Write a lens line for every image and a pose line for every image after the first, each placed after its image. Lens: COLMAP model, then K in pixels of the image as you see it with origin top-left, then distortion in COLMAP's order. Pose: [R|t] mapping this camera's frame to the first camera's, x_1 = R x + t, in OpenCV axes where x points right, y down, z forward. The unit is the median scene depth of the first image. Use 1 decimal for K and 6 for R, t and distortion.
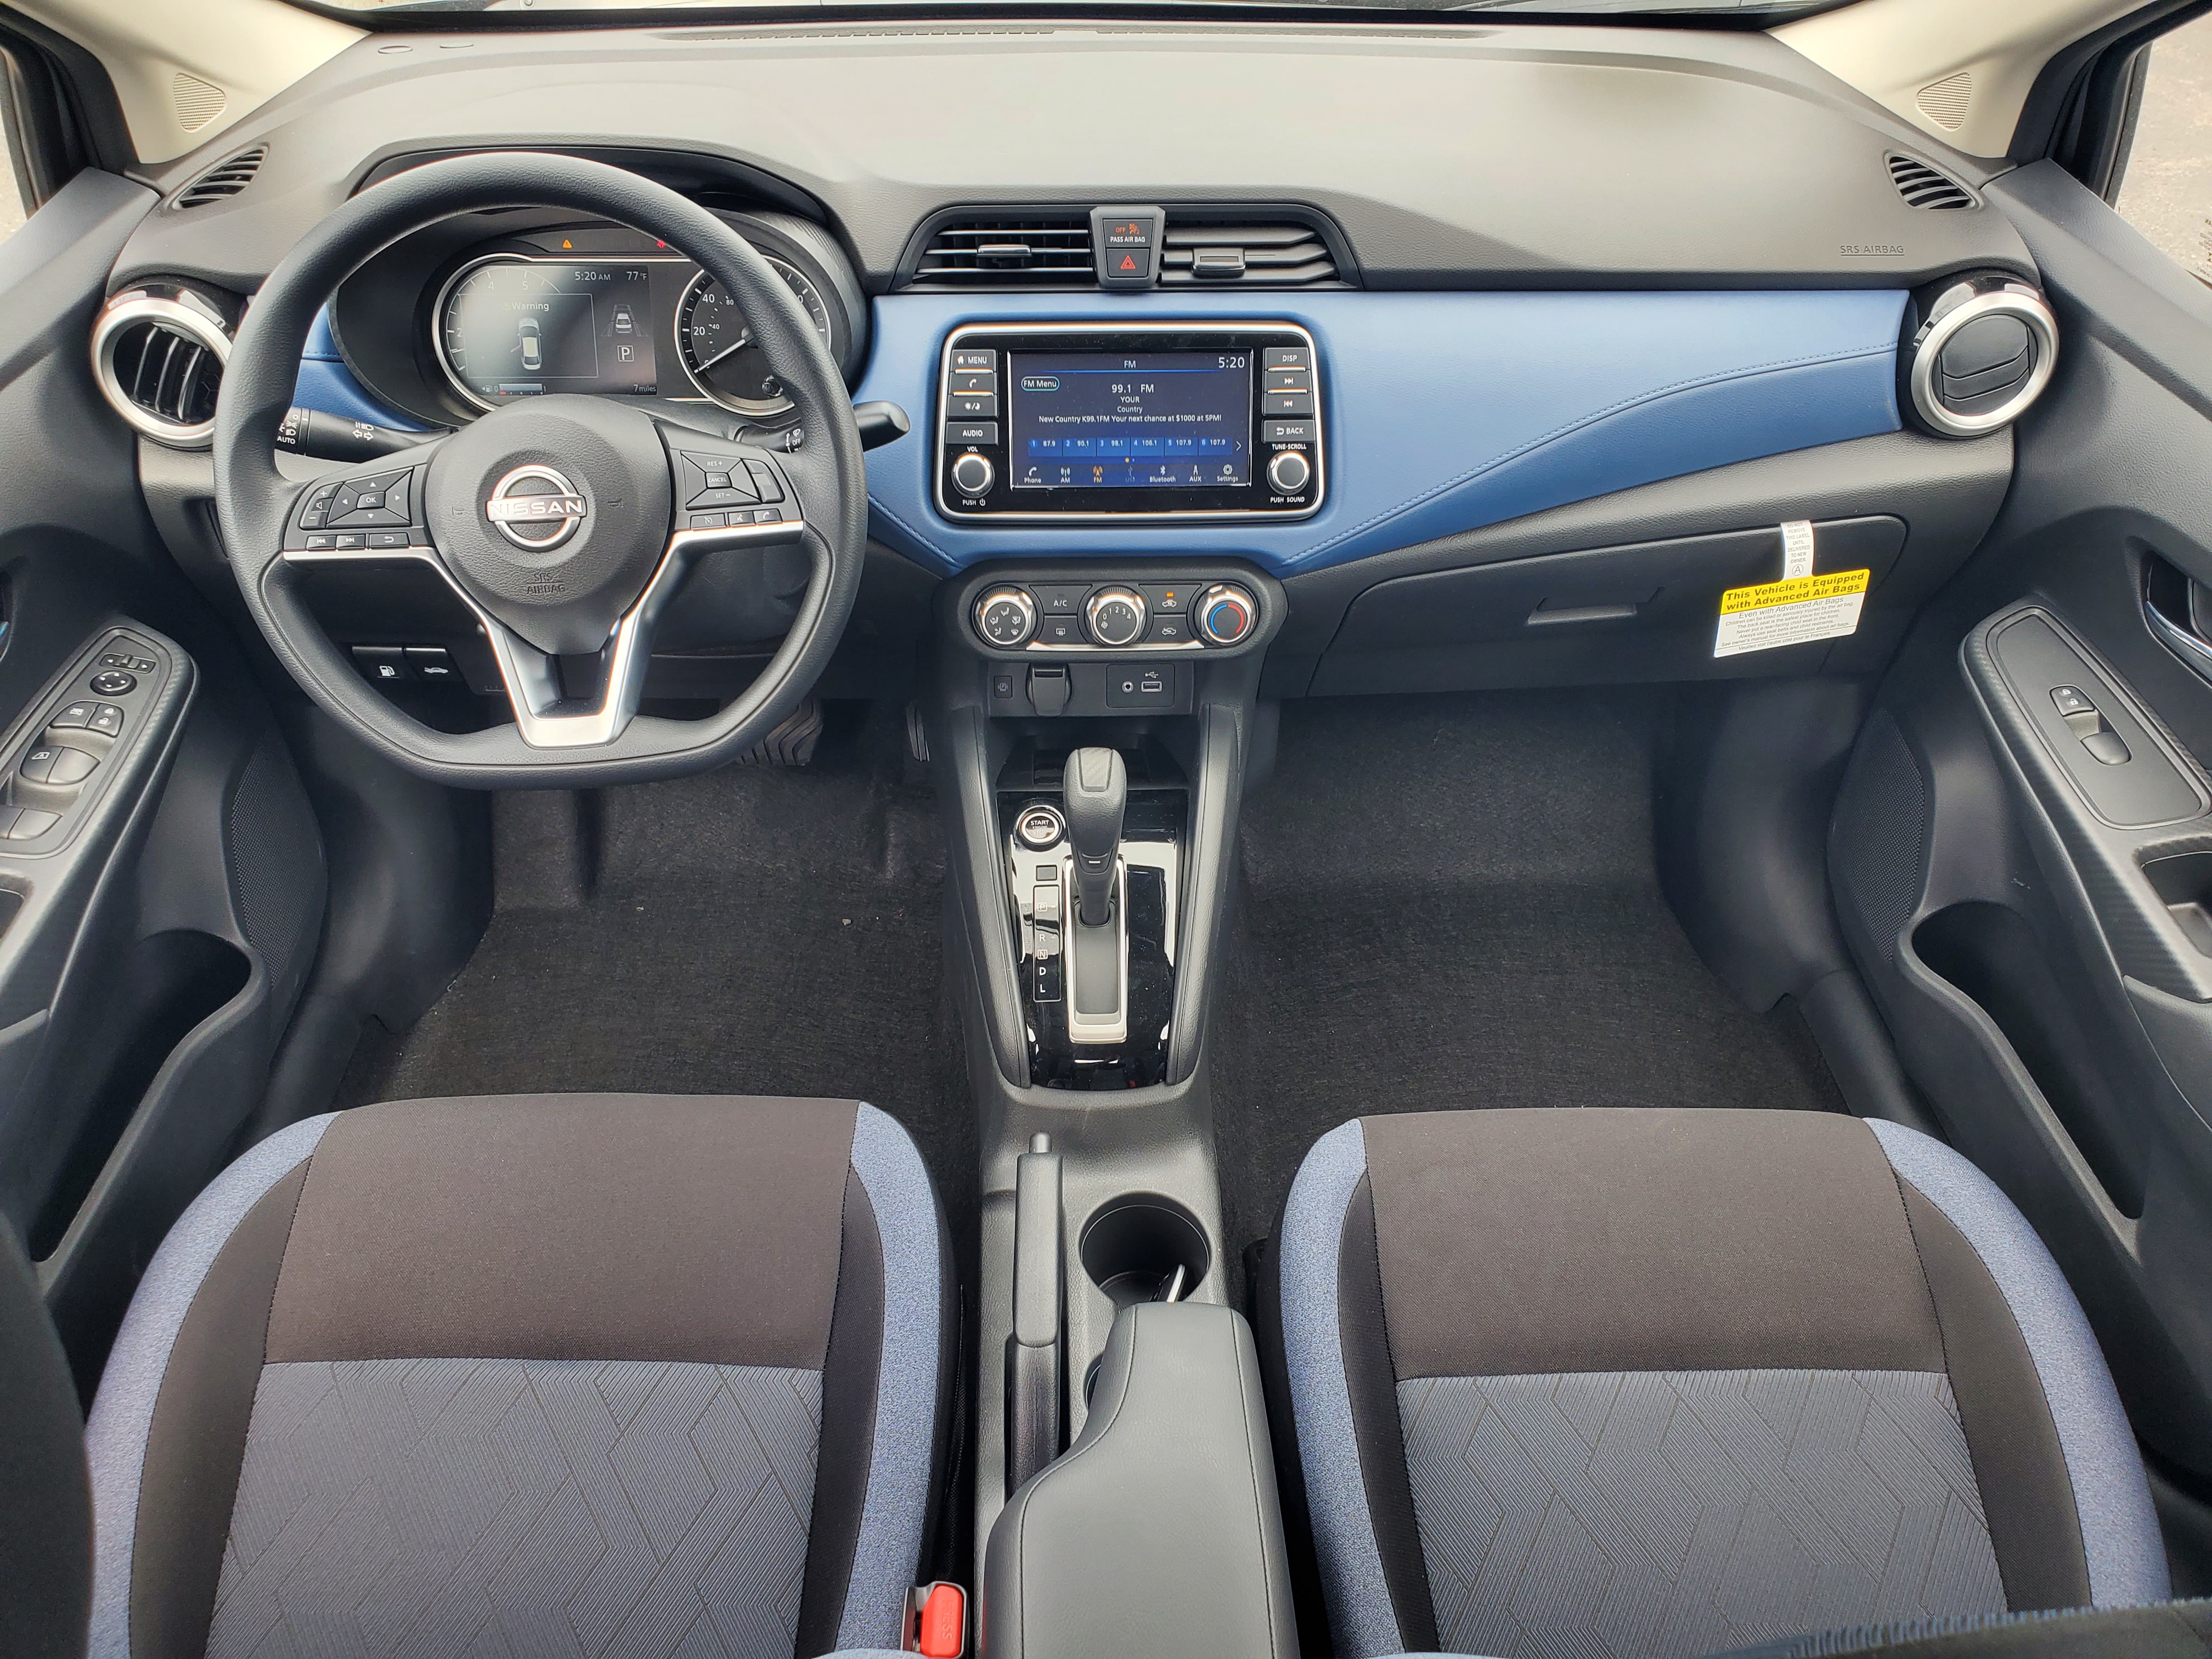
lens RADIAL K [[1754.8, 0, 1097.5], [0, 1754.8, 872.8], [0, 0, 1]] dist [0.034549, -0.036049]
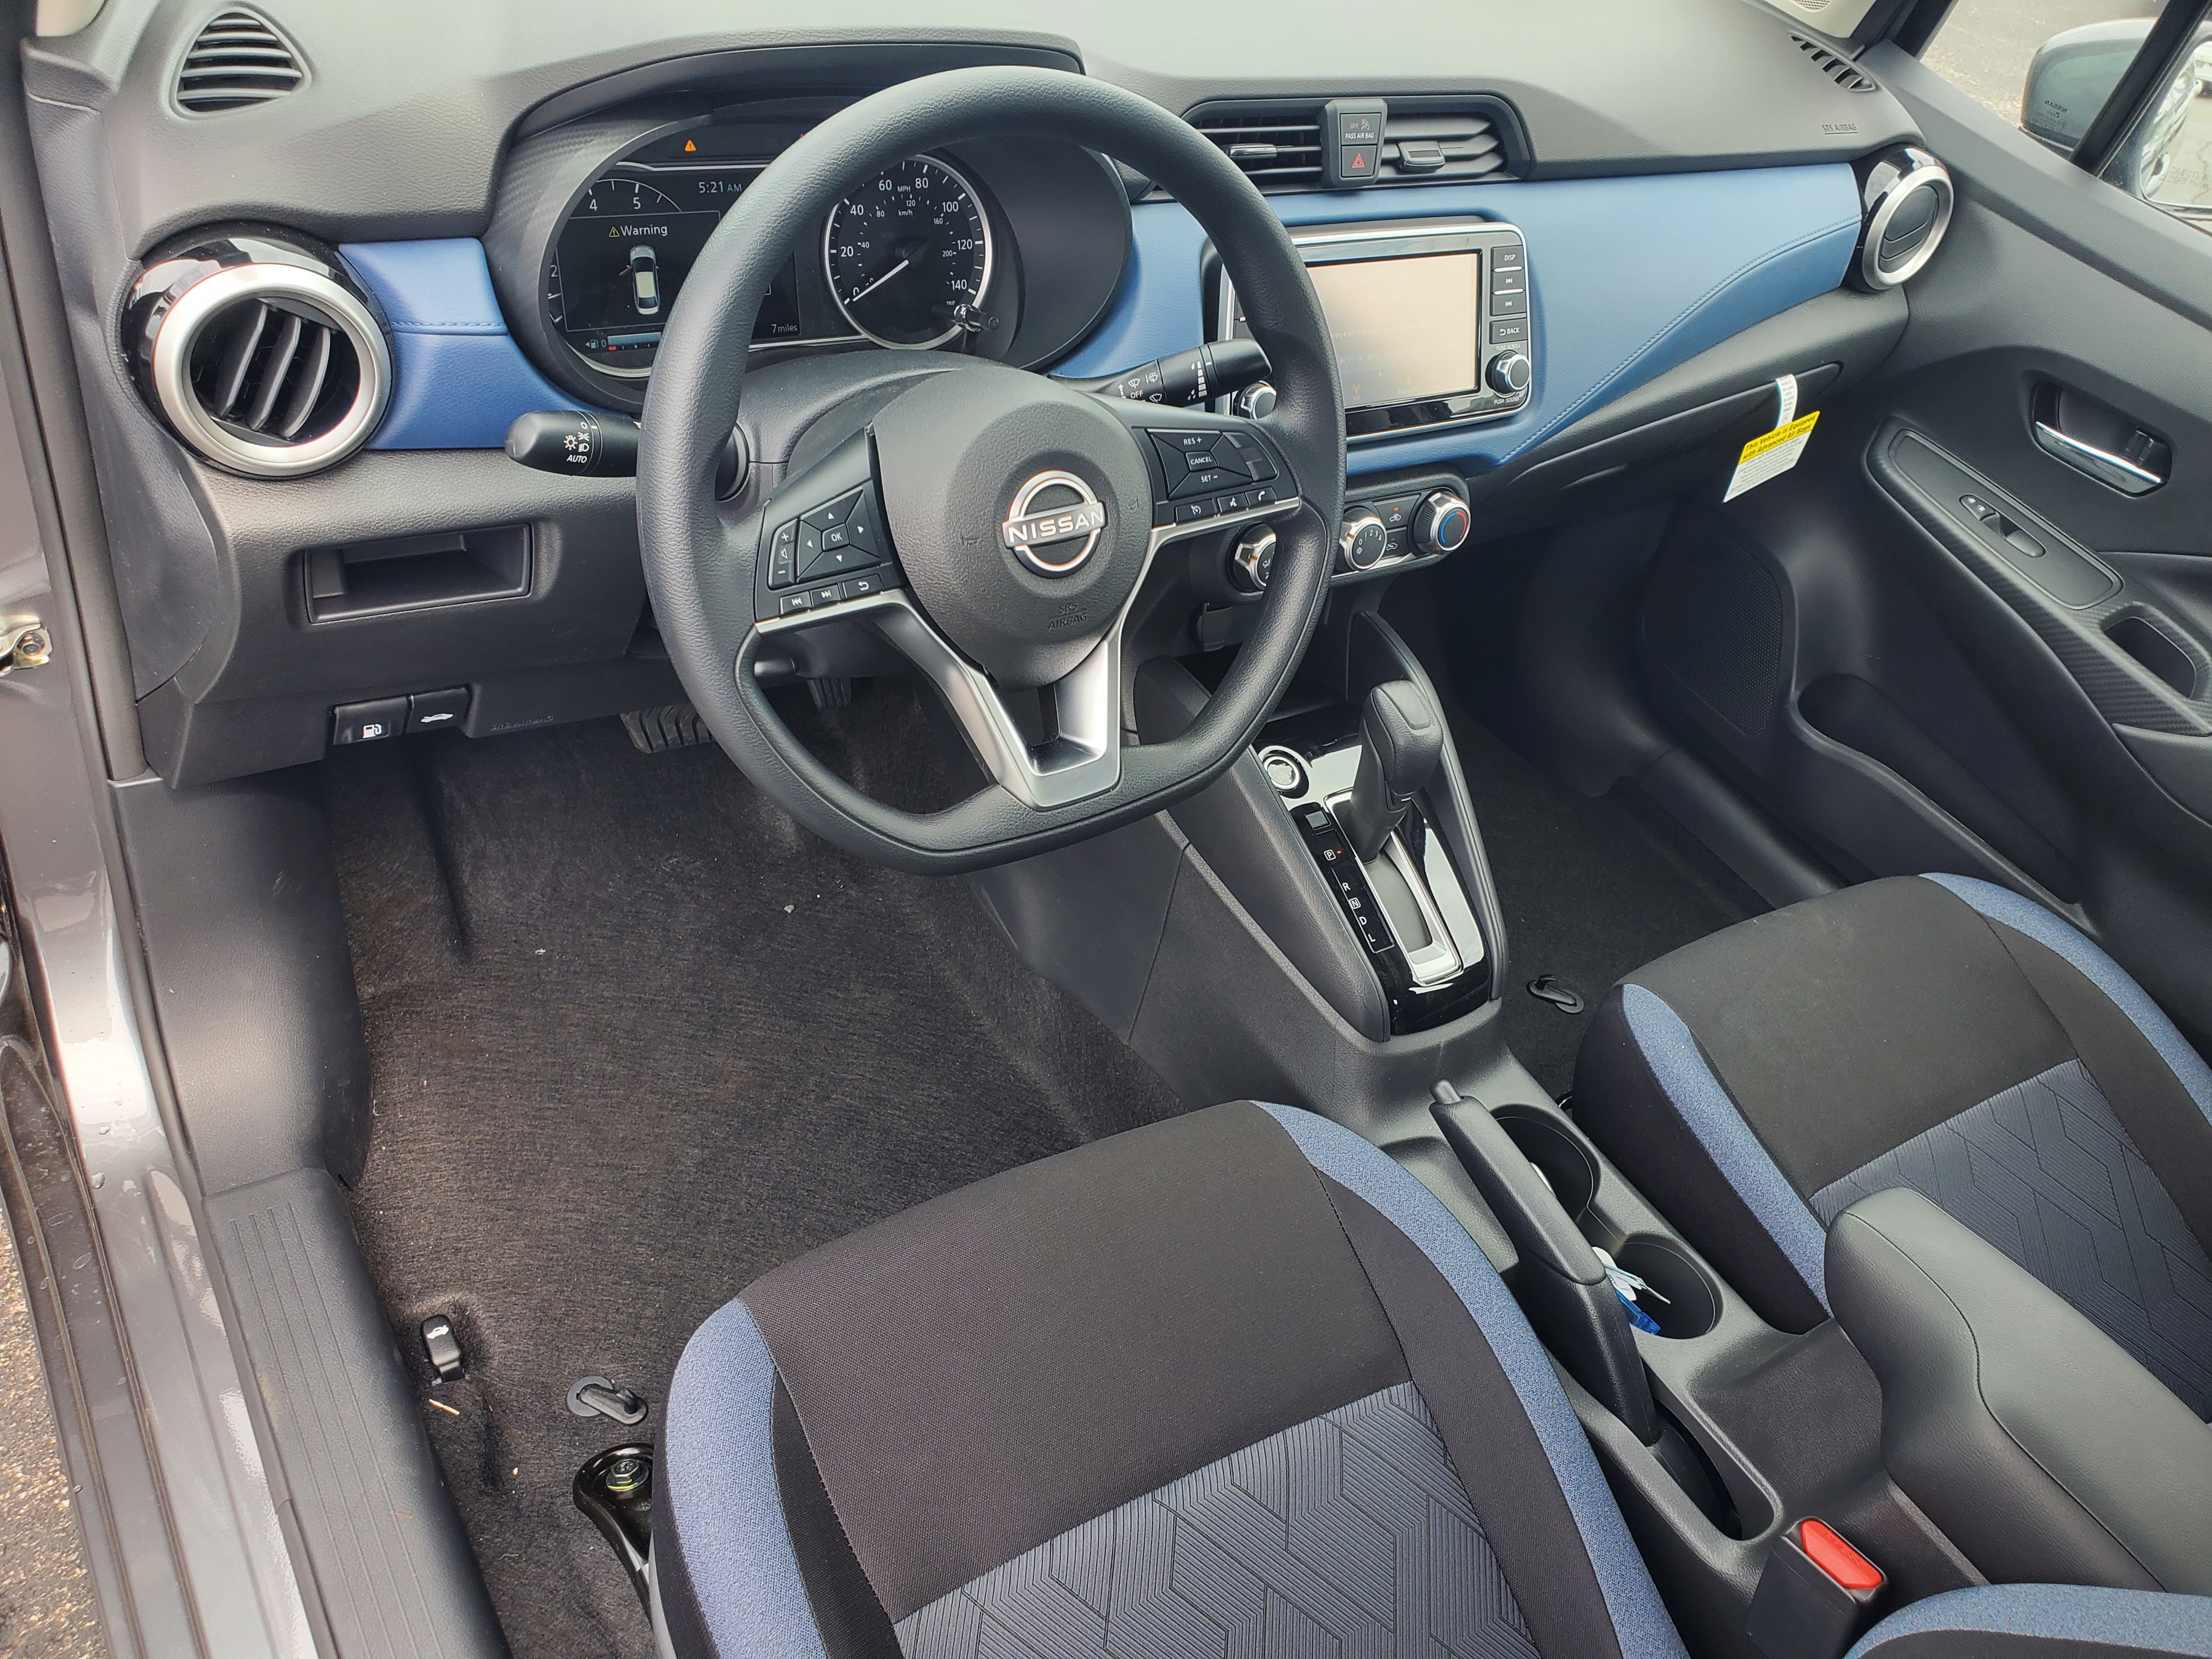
lens RADIAL K [[1754.8, 0, 1104.4], [0, 1754.8, 859.0], [0, 0, 1]] dist [0.034549, -0.036049]
pose [[0.844594, -0.220290, 0.487989, -0.627341], [0.164350, 0.974103, 0.155283, -0.152041], [-0.509559, -0.050950, 0.858926, 0.245312]]
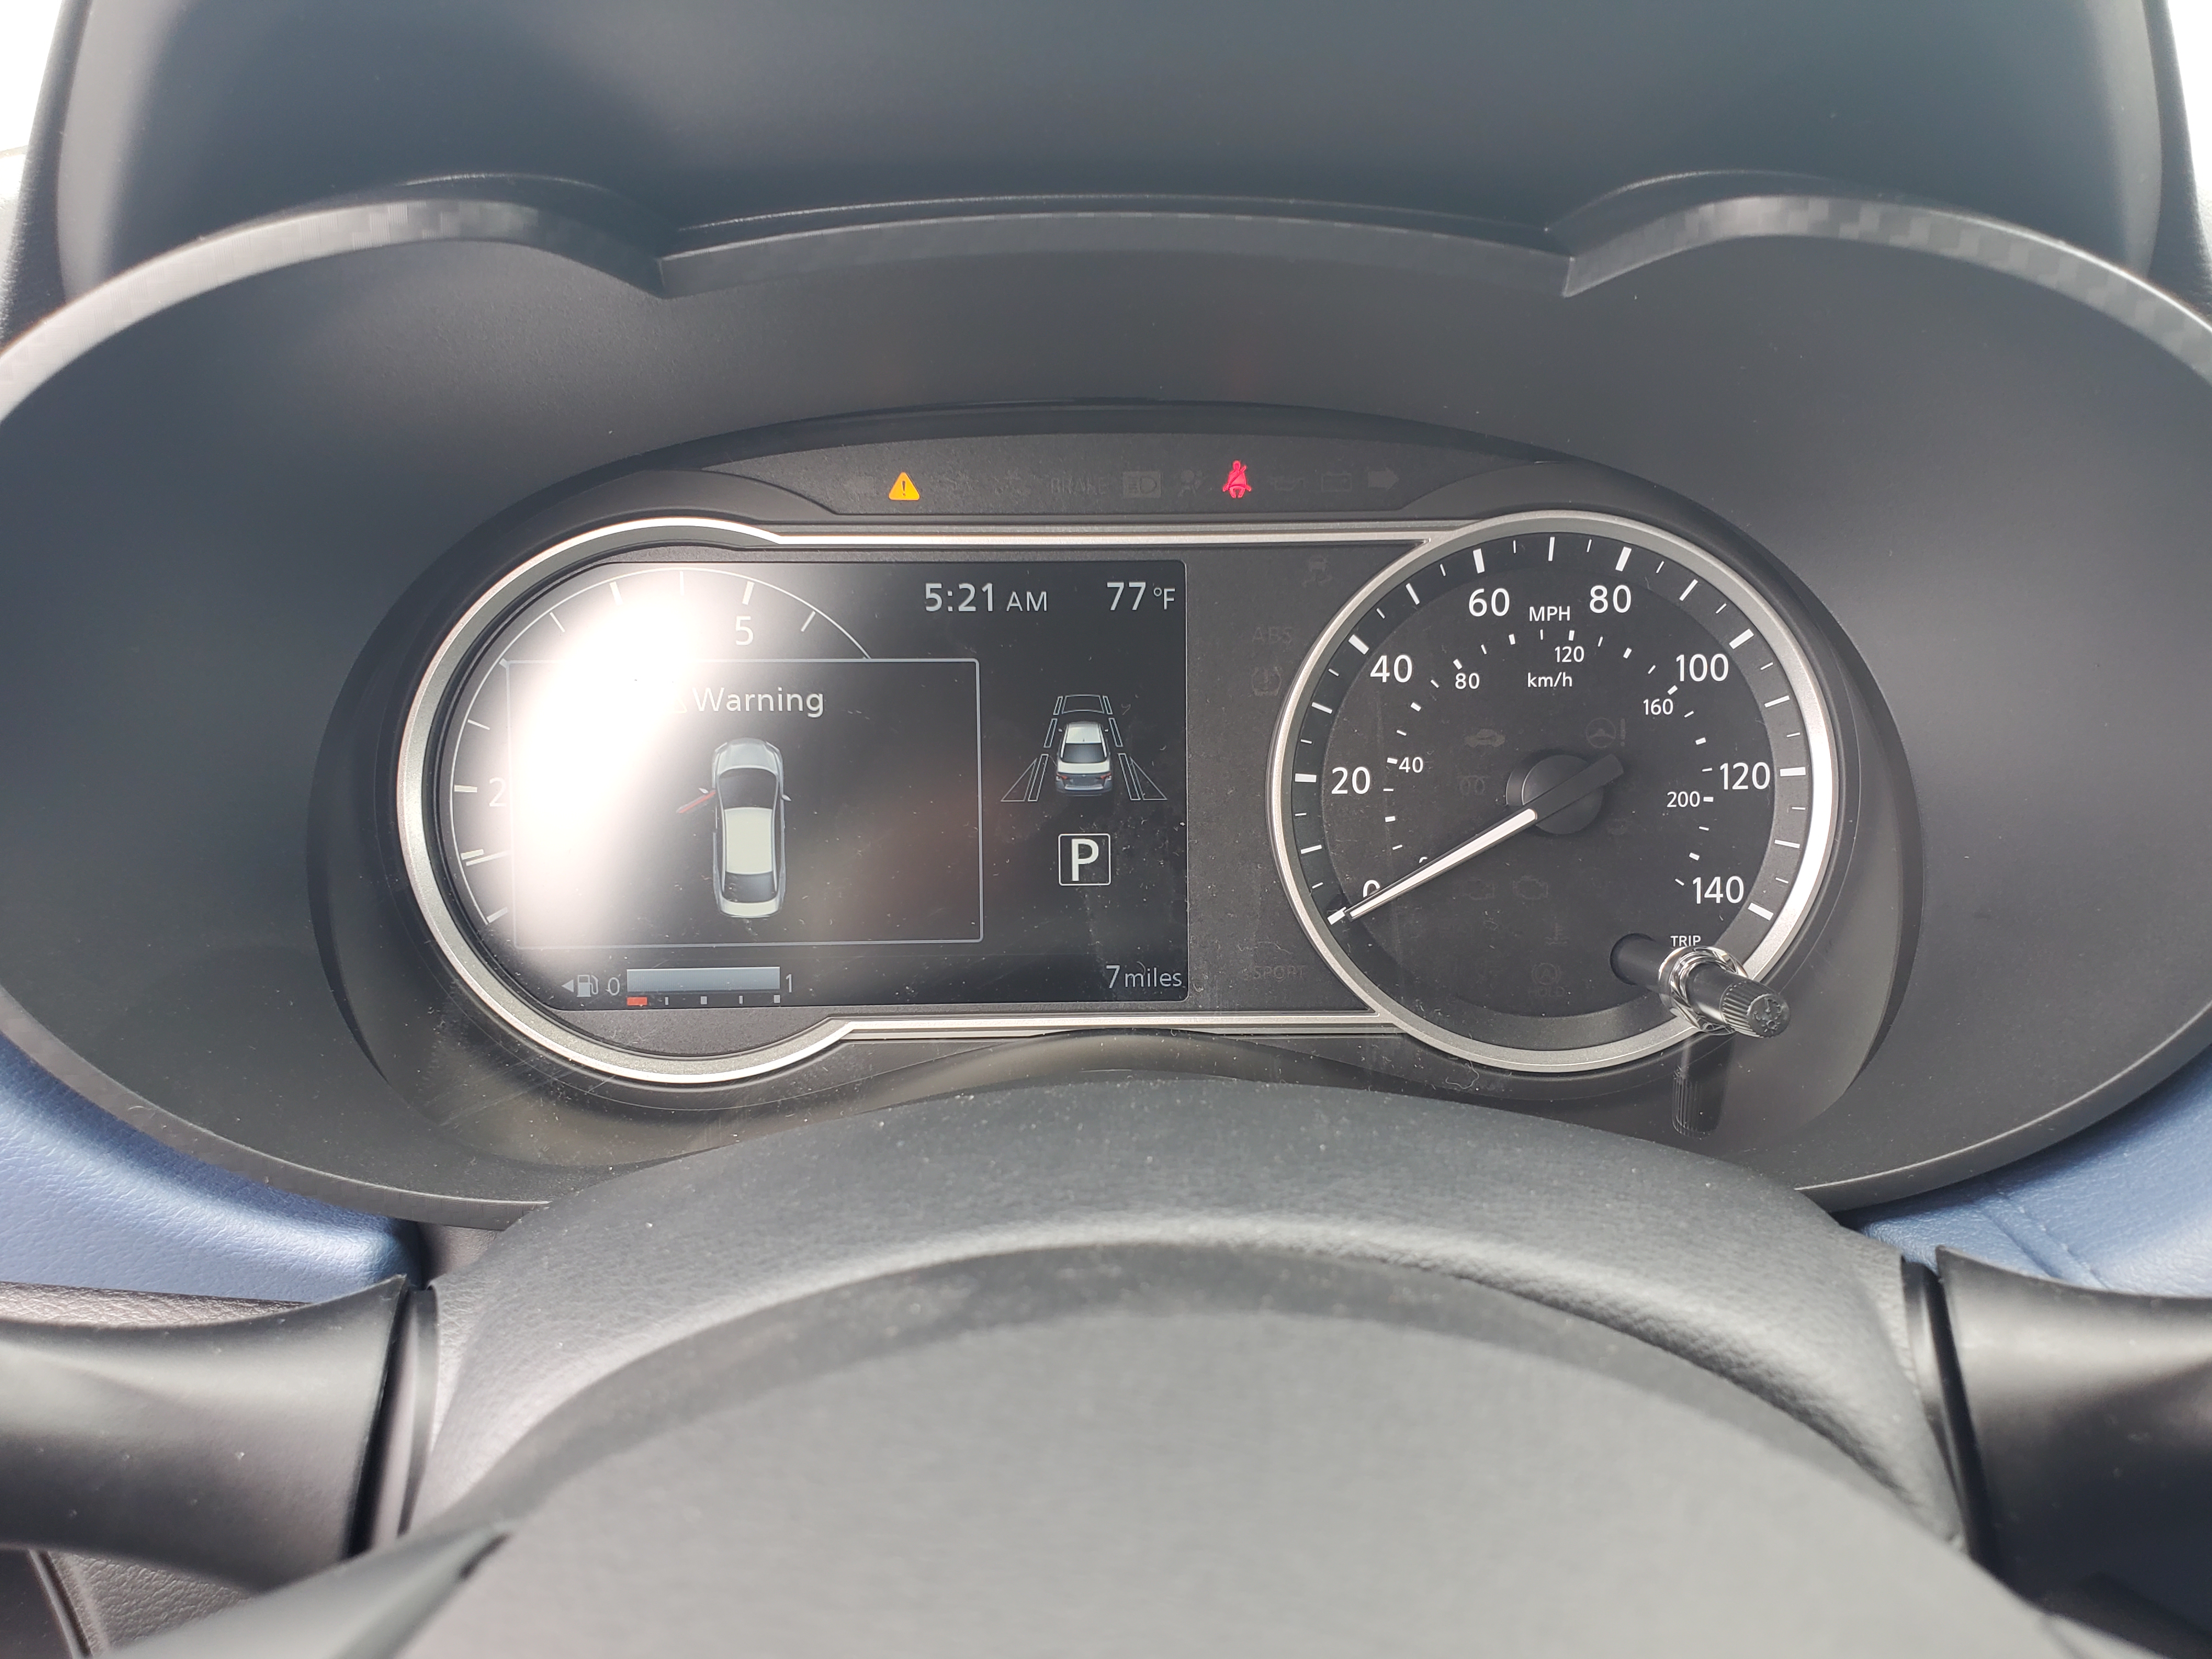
lens RADIAL K [[1754.8, 0, 1110.6], [0, 1754.8, 862.0], [0, 0, 1]] dist [0.034549, -0.036049]
pose [[0.999749, -0.006613, -0.021391, -0.277661], [0.001567, 0.973707, -0.227798, -0.248706], [0.022335, 0.227707, 0.973473, 0.785627]]
